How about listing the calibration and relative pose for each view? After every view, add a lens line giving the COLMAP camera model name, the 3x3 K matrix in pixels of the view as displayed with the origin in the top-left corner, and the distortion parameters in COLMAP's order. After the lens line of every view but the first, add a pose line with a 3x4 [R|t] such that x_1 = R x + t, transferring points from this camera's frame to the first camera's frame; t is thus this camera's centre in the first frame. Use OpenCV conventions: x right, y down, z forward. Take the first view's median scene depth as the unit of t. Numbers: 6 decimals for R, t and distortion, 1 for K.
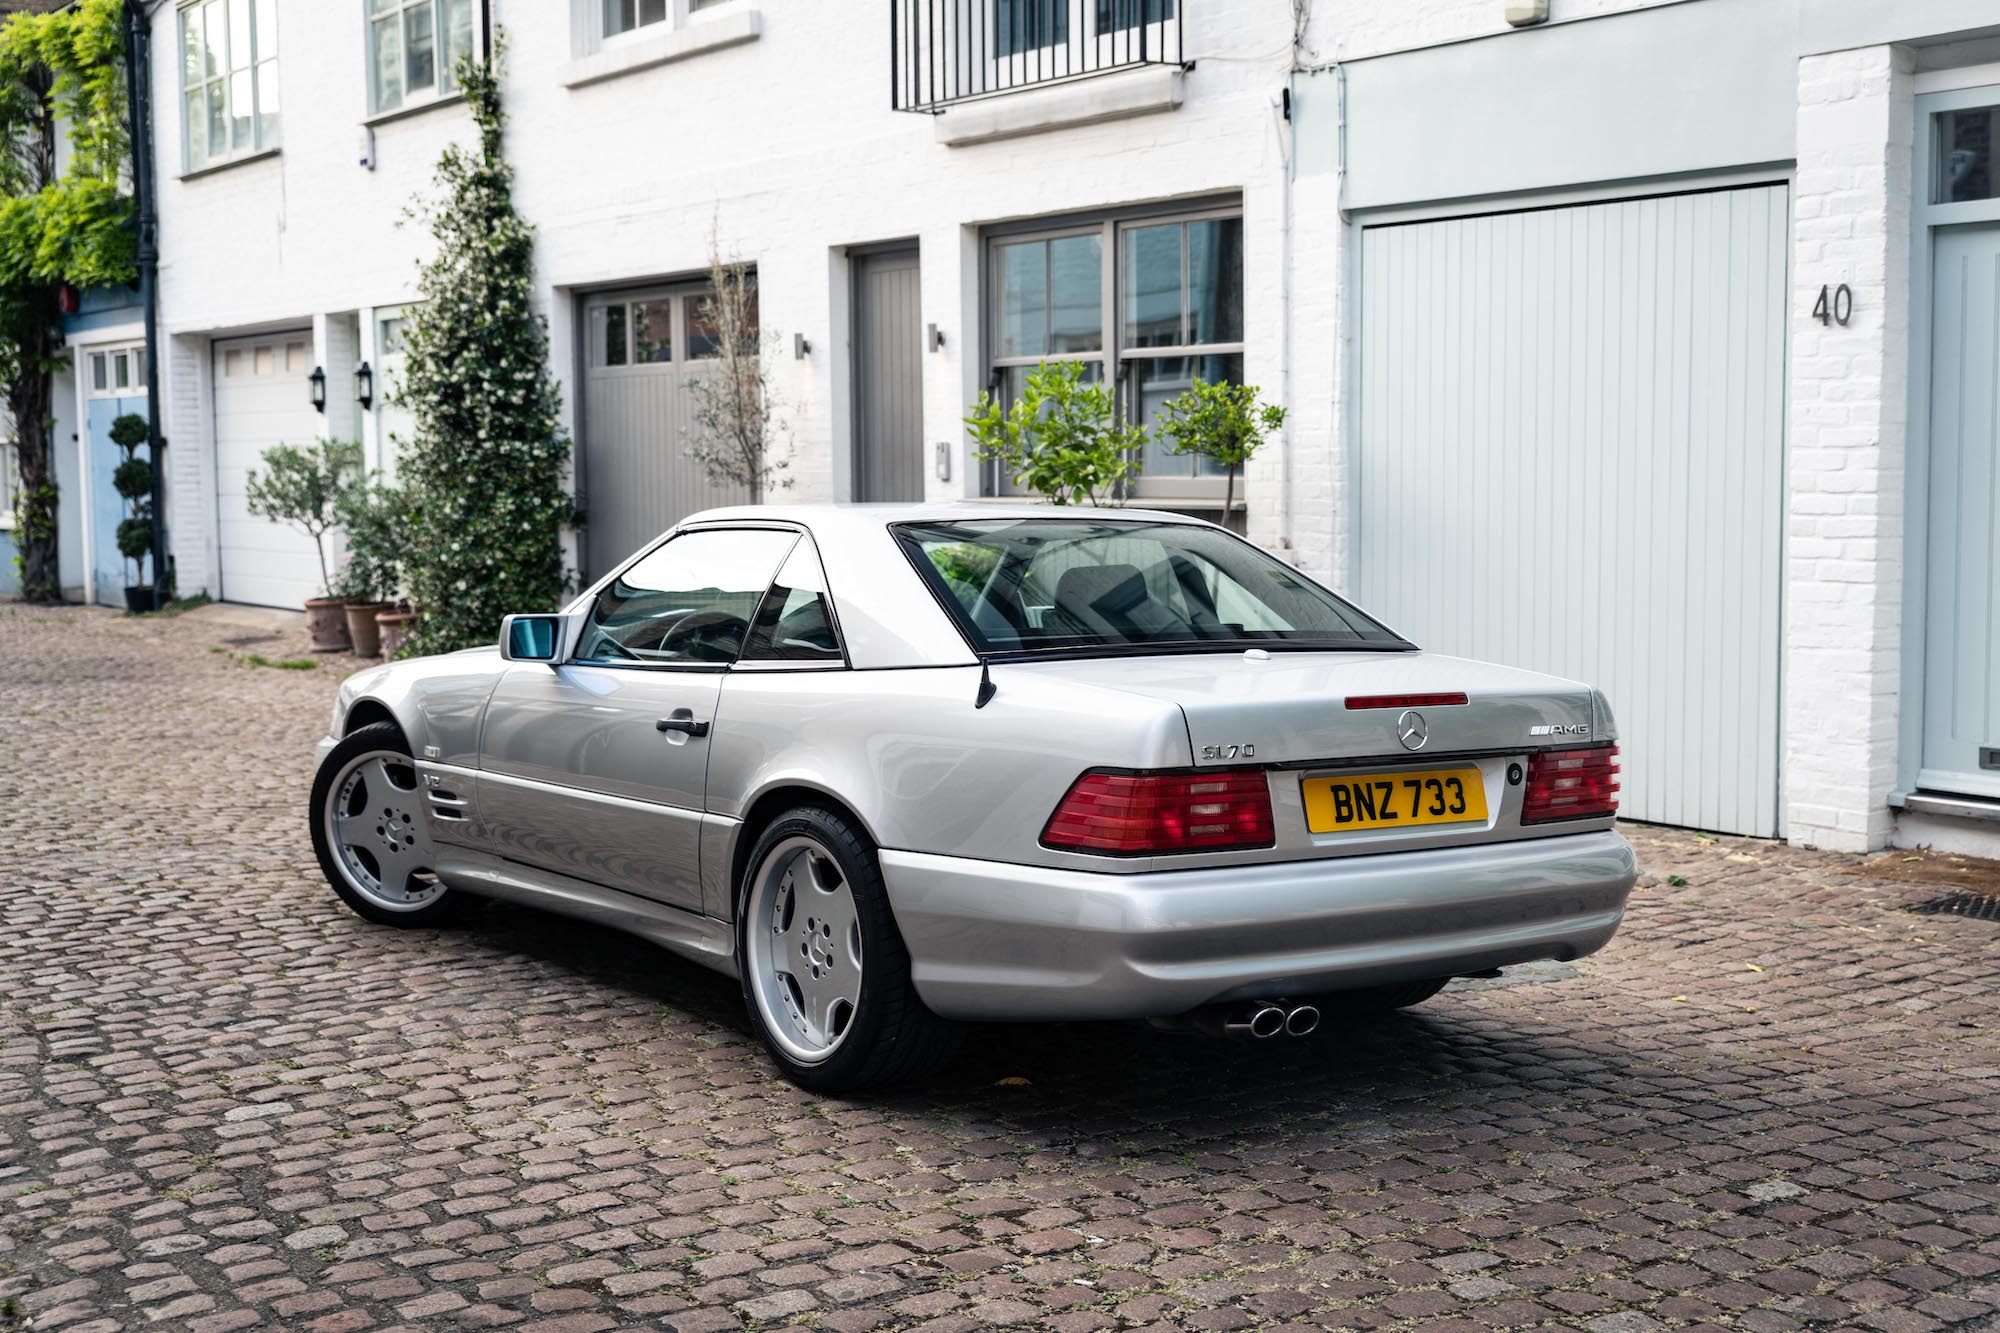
lens RADIAL K [[2548.2, 0, 997.5], [0, 2548.2, 696.1], [0, 0, 1]] dist [-0.004733, -0.023463]
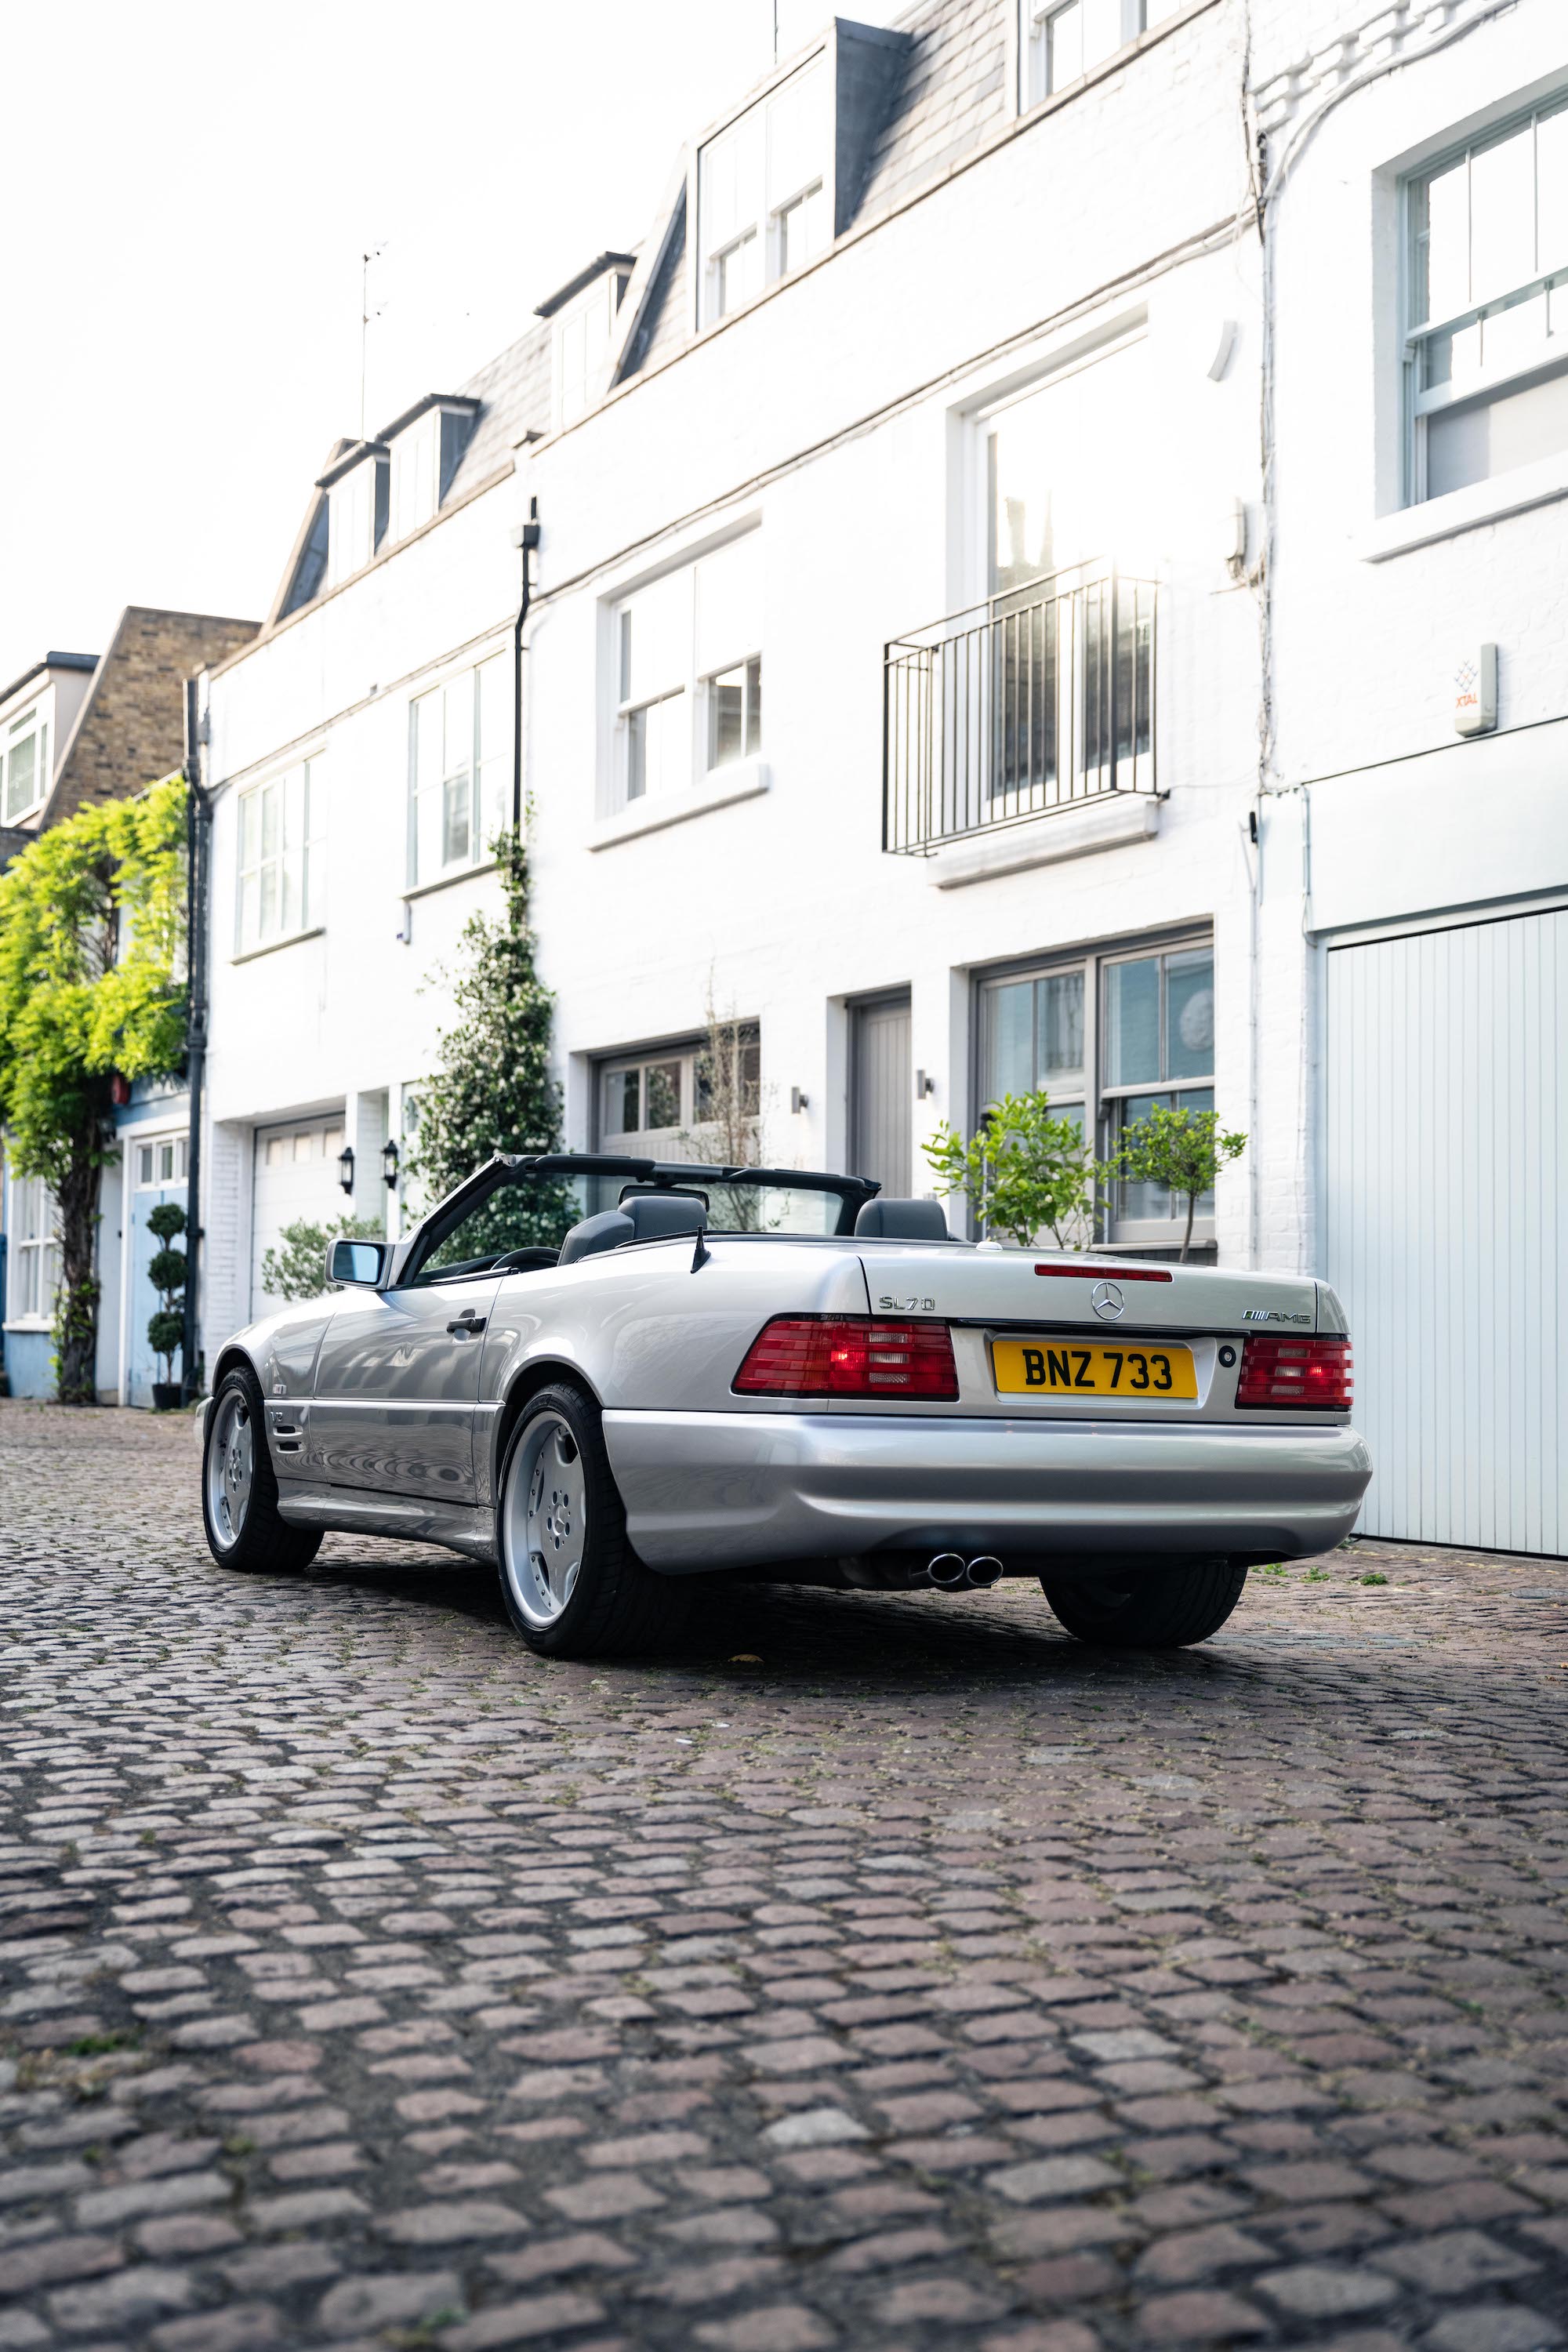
lens RADIAL K [[2892.7, 0, 784.0], [0, 2892.7, 1176.0], [0, 0, 1]] dist [-0.022151, 0.001527]
pose [[0.989333, 0.012338, -0.145147, 0.065453], [-0.034211, 0.988218, -0.149182, 0.046112], [0.141596, 0.152556, 0.978099, -0.054385]]
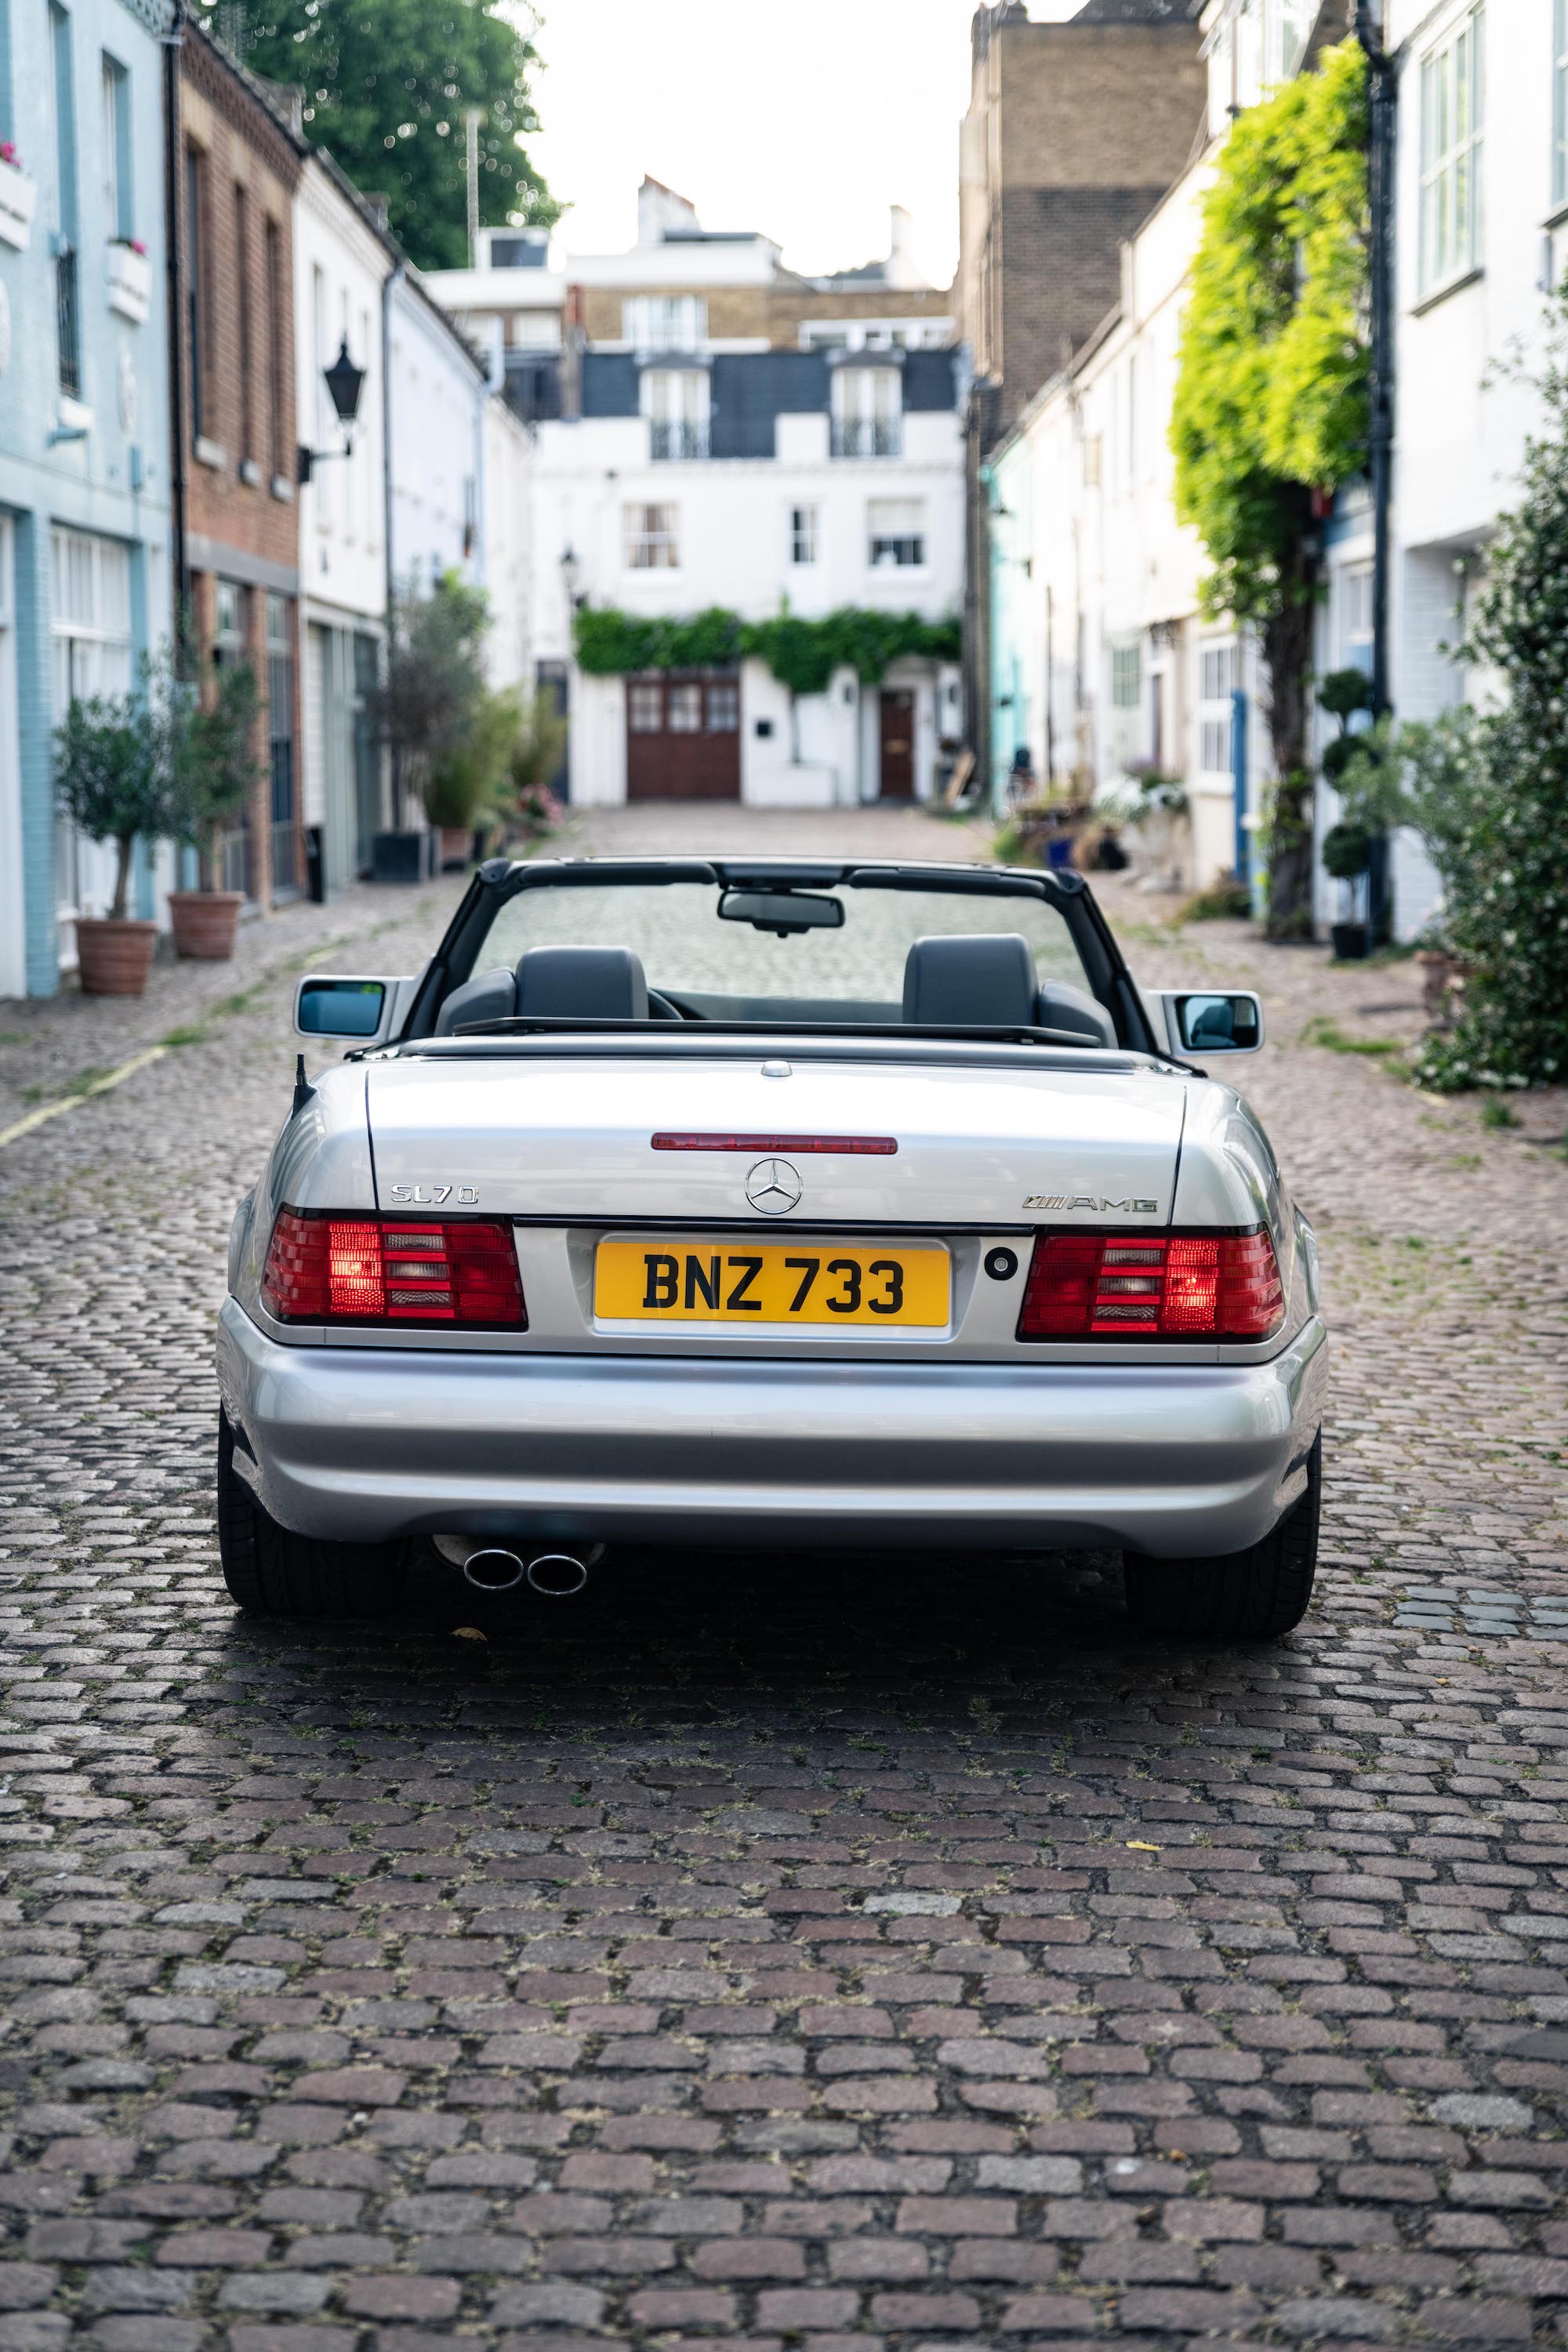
lens RADIAL K [[4203.6, 0, 785.1], [0, 4203.6, 1061.9], [0, 0, 1]] dist [-0.008545, 0.149271]
pose [[0.803788, 0.052655, -0.592581, 0.272022], [-0.059286, 0.998207, 0.008281, -0.009604], [0.591954, 0.028476, 0.805468, 0.026829]]
